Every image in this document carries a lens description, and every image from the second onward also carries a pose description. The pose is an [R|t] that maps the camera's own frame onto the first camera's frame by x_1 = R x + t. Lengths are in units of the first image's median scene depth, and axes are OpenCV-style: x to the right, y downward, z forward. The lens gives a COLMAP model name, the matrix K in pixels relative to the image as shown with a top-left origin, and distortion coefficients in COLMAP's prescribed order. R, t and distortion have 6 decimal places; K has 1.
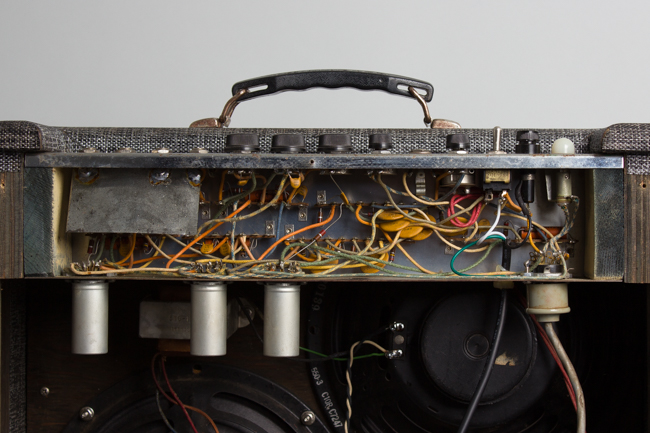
lens RADIAL K [[1373.9, 0, 325.0], [0, 1373.9, 216.5], [0, 0, 1]] dist [0.023804, 0.223427]
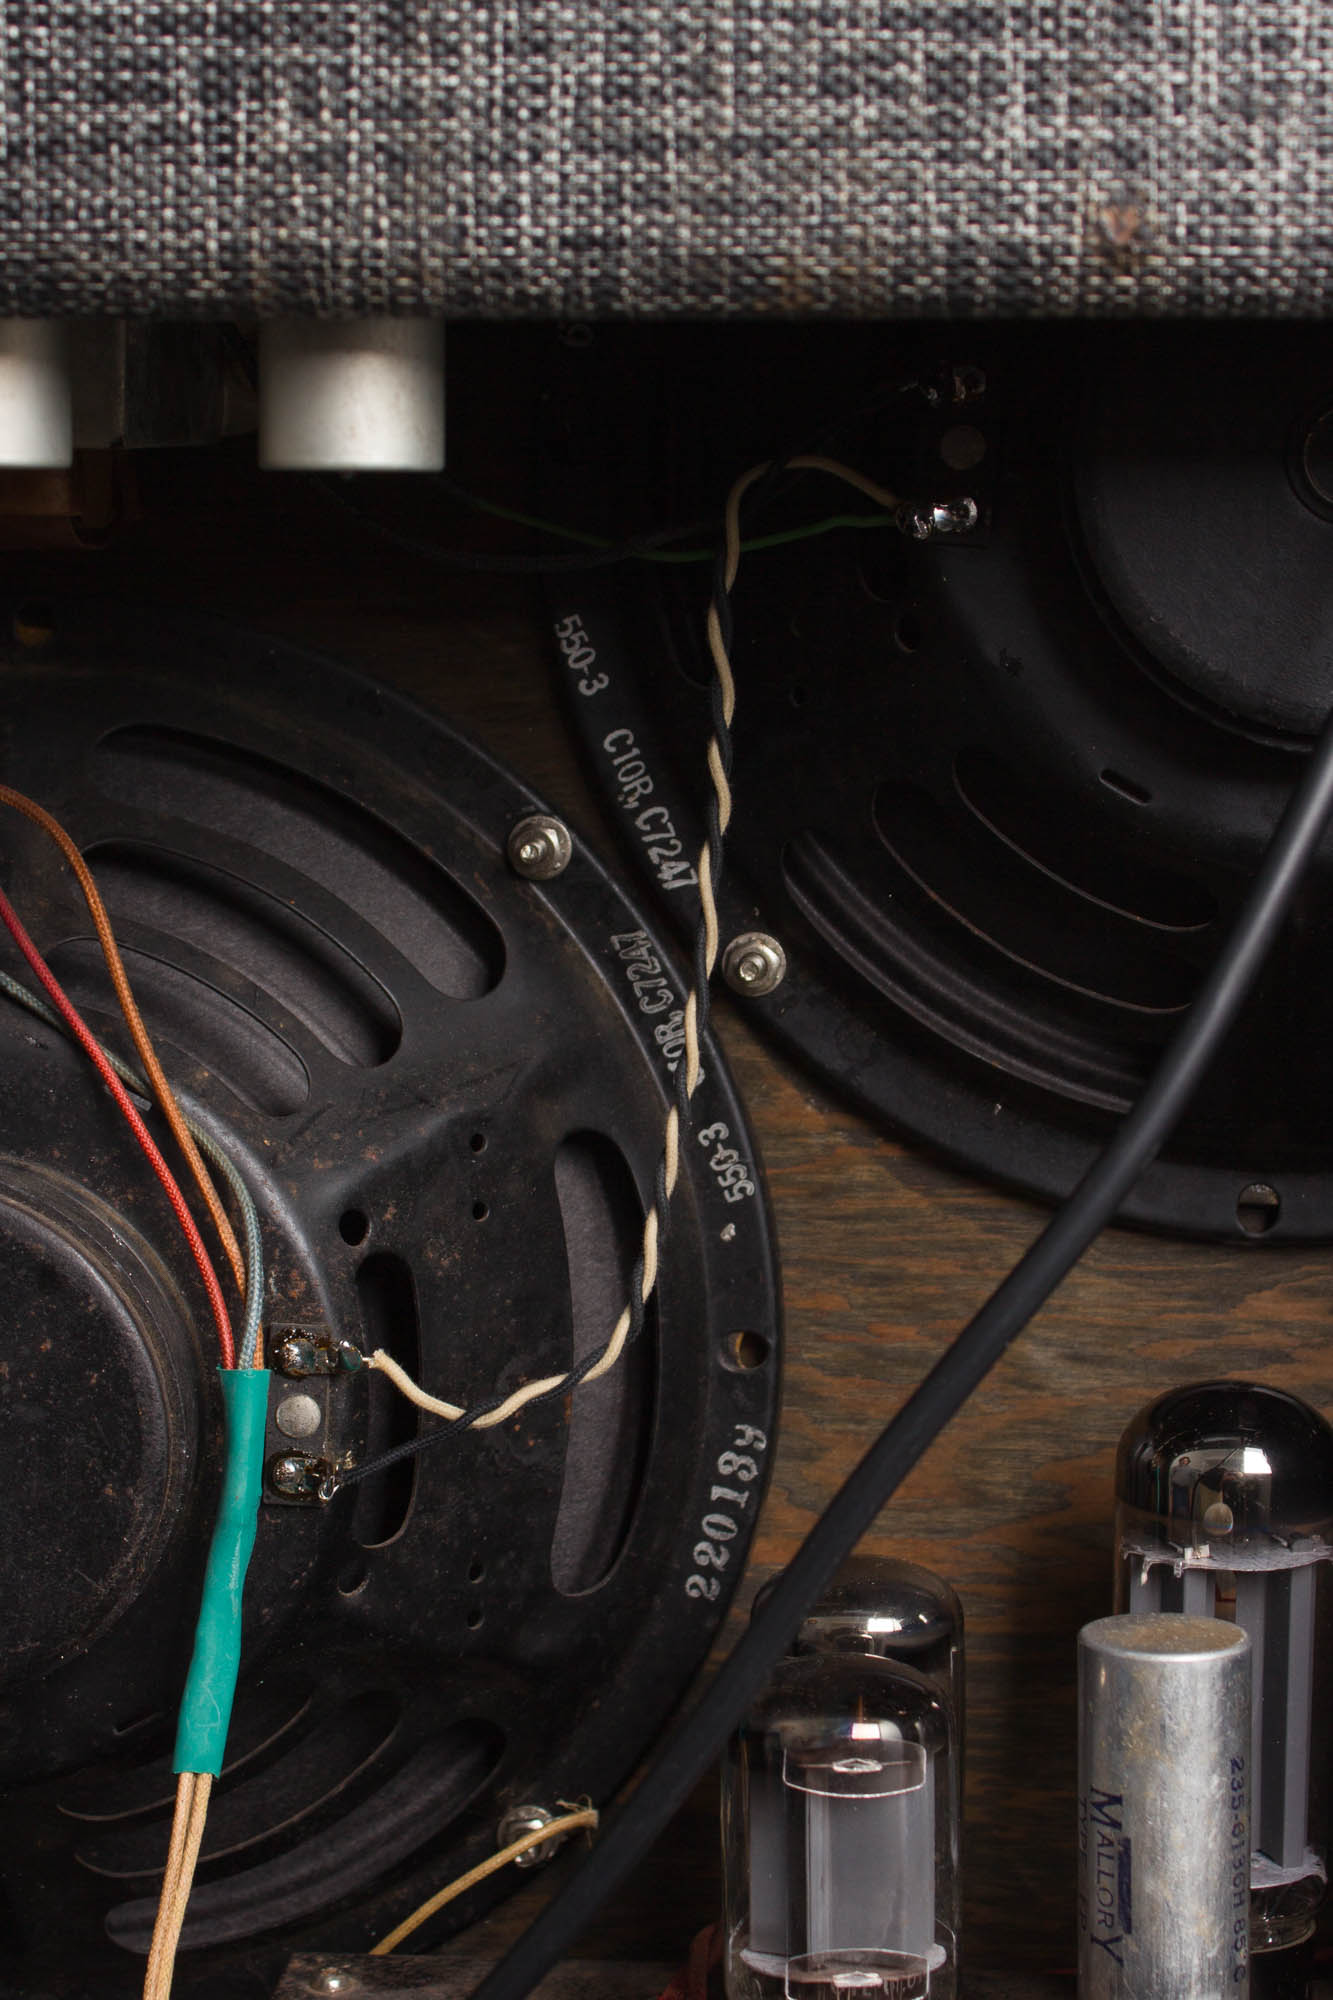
lens RADIAL K [[3778.2, 0, 666.5], [0, 3778.2, 1000.0], [0, 0, 1]] dist [-0.015225, -0.415912]
pose [[0.999735, 0.005111, -0.022439, 0.022419], [-0.001853, 0.989743, 0.142844, 0.089728], [0.022939, -0.142765, 0.989491, 0.426869]]
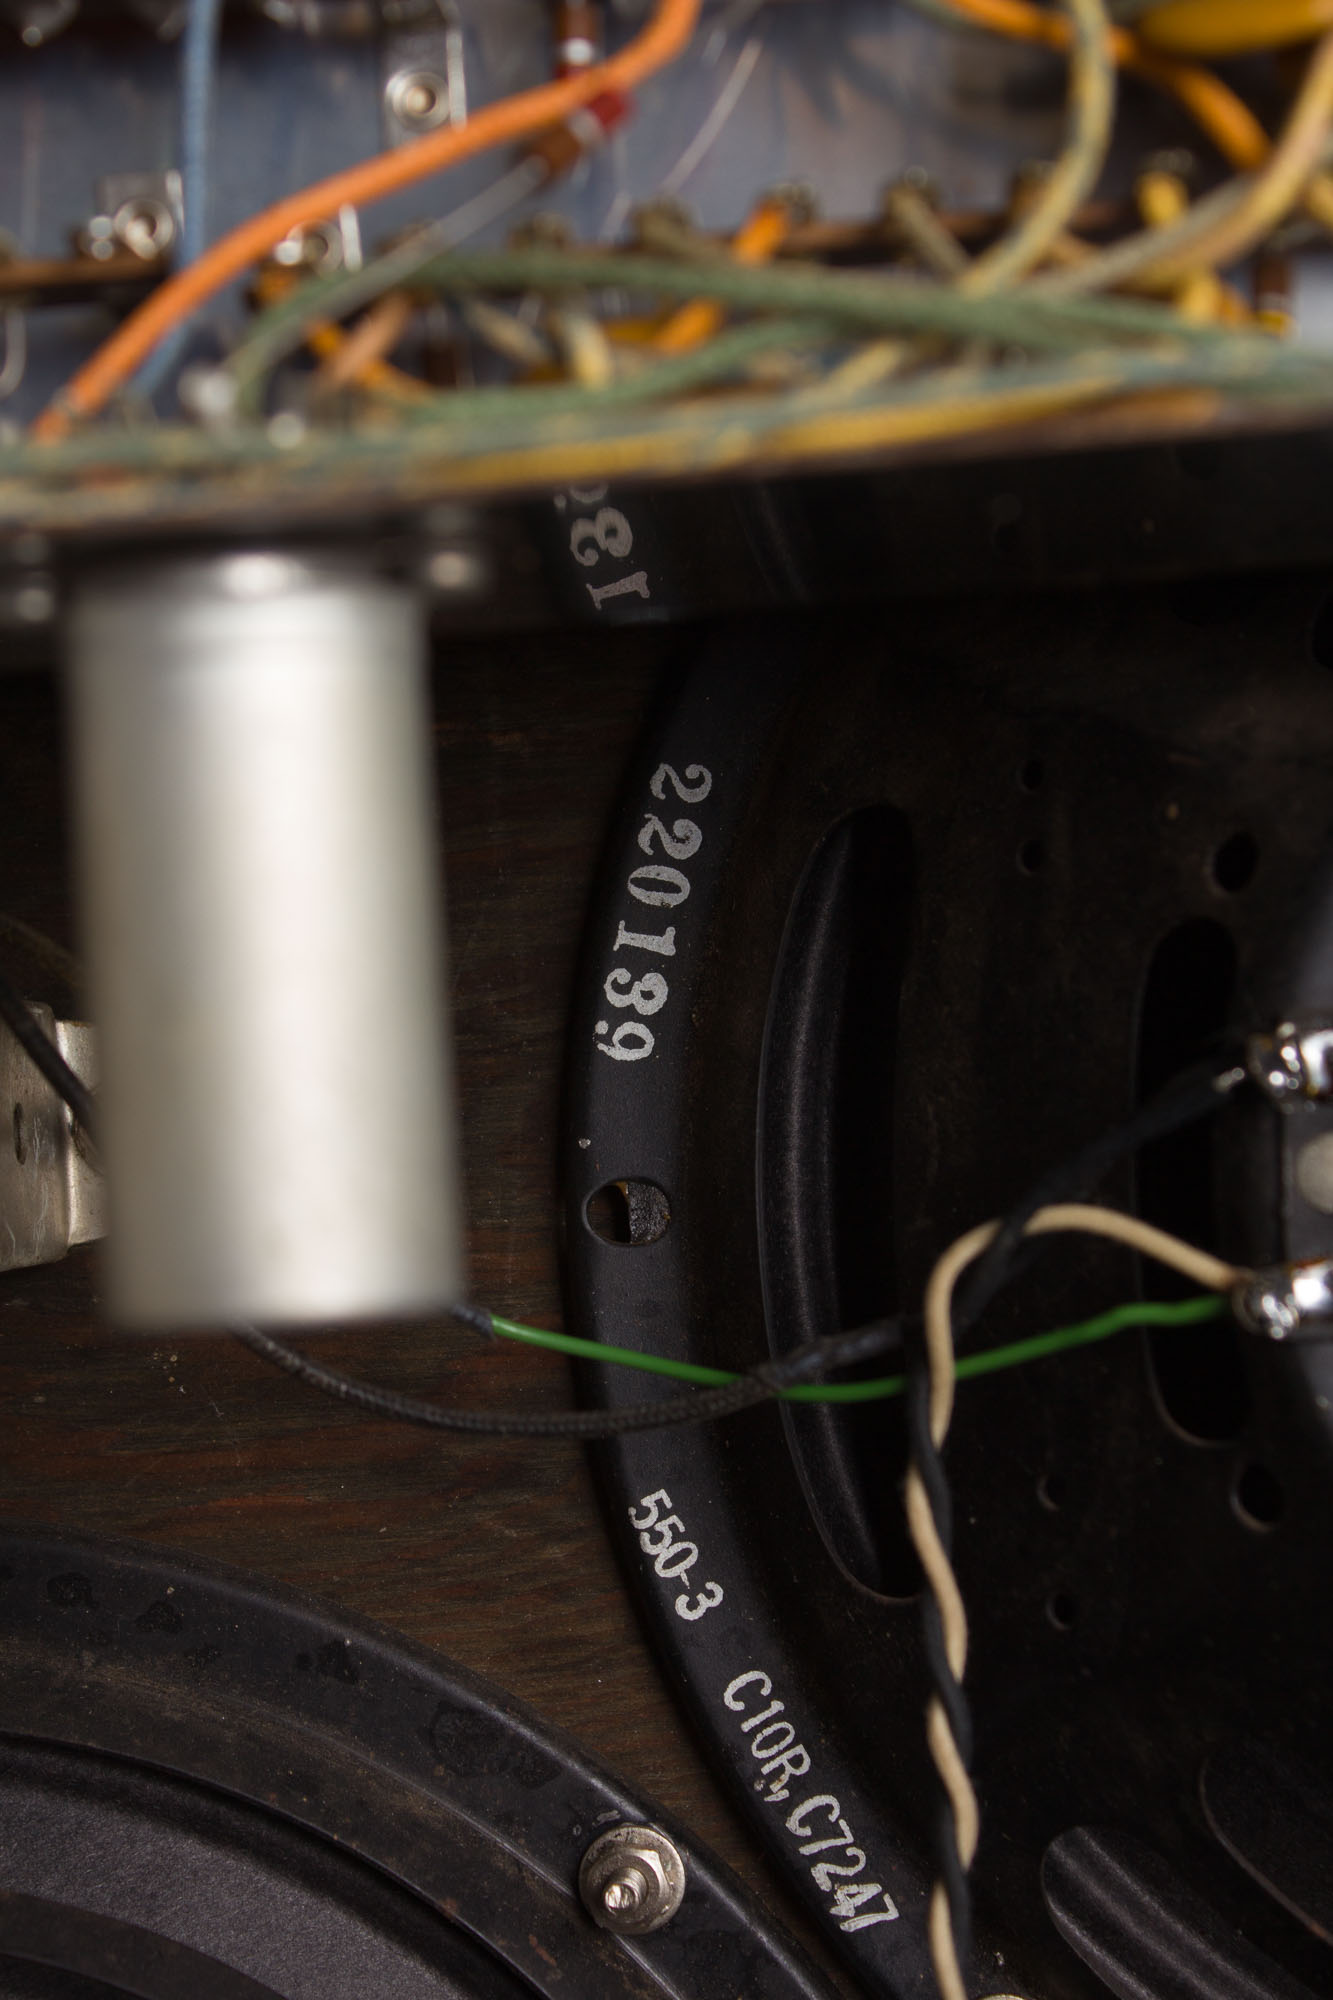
lens RADIAL K [[4227.5, 0, 630.3], [0, 4227.5, 998.4], [0, 0, 1]] dist [0.023804, 0.223427]
pose [[0.996679, -0.080238, -0.013917, -0.000224], [0.079591, 0.995939, -0.042088, 0.084080], [0.017237, 0.040841, 0.999017, 0.624703]]
